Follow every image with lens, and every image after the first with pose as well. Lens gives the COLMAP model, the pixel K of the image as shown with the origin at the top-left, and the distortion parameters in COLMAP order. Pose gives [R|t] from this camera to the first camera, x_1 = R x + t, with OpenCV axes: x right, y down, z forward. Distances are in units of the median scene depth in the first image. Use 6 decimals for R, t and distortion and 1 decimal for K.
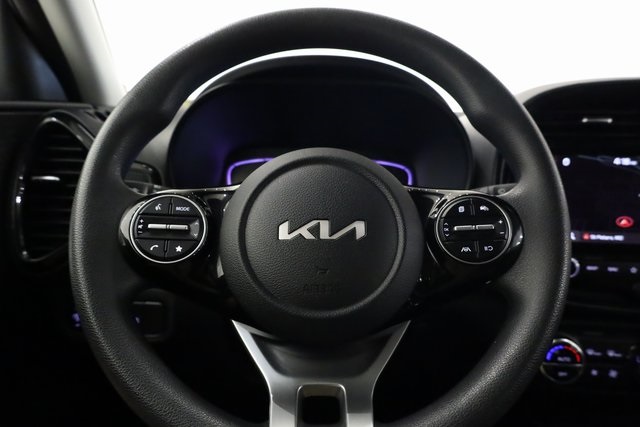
lens RADIAL K [[431.8, 0, 320.0], [0, 431.8, 213.5], [0, 0, 1]] dist [-0.004257, 0.000418]
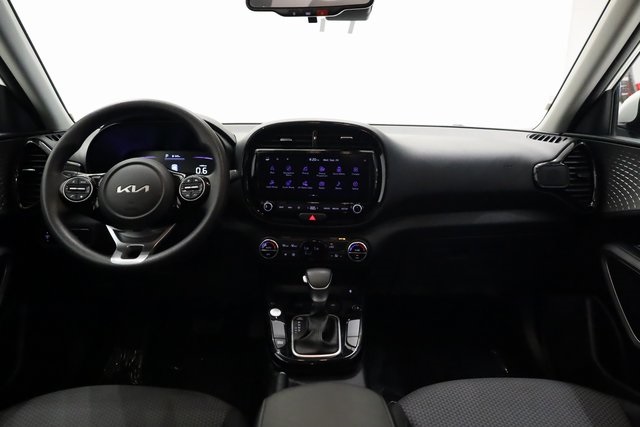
lens RADIAL K [[431.8, 0, 320.0], [0, 431.8, 213.5], [0, 0, 1]] dist [-0.004257, 0.000418]
pose [[0.999029, -0.015600, 0.041209, 0.917156], [0.013455, 0.998566, 0.051811, 0.057823], [-0.041958, -0.051206, 0.997806, -1.539397]]
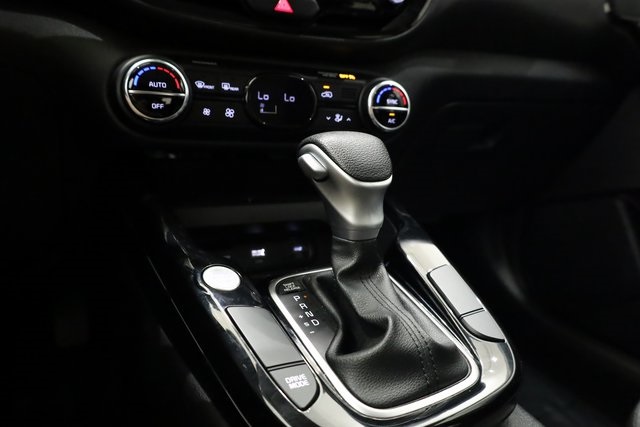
lens RADIAL K [[431.8, 0, 320.0], [0, 431.8, 213.5], [0, 0, 1]] dist [-0.004257, 0.000418]
pose [[0.864975, -0.090414, 0.493603, 0.526523], [0.017563, 0.988487, 0.150284, 0.550941], [-0.501508, -0.121323, 0.856604, 0.279225]]
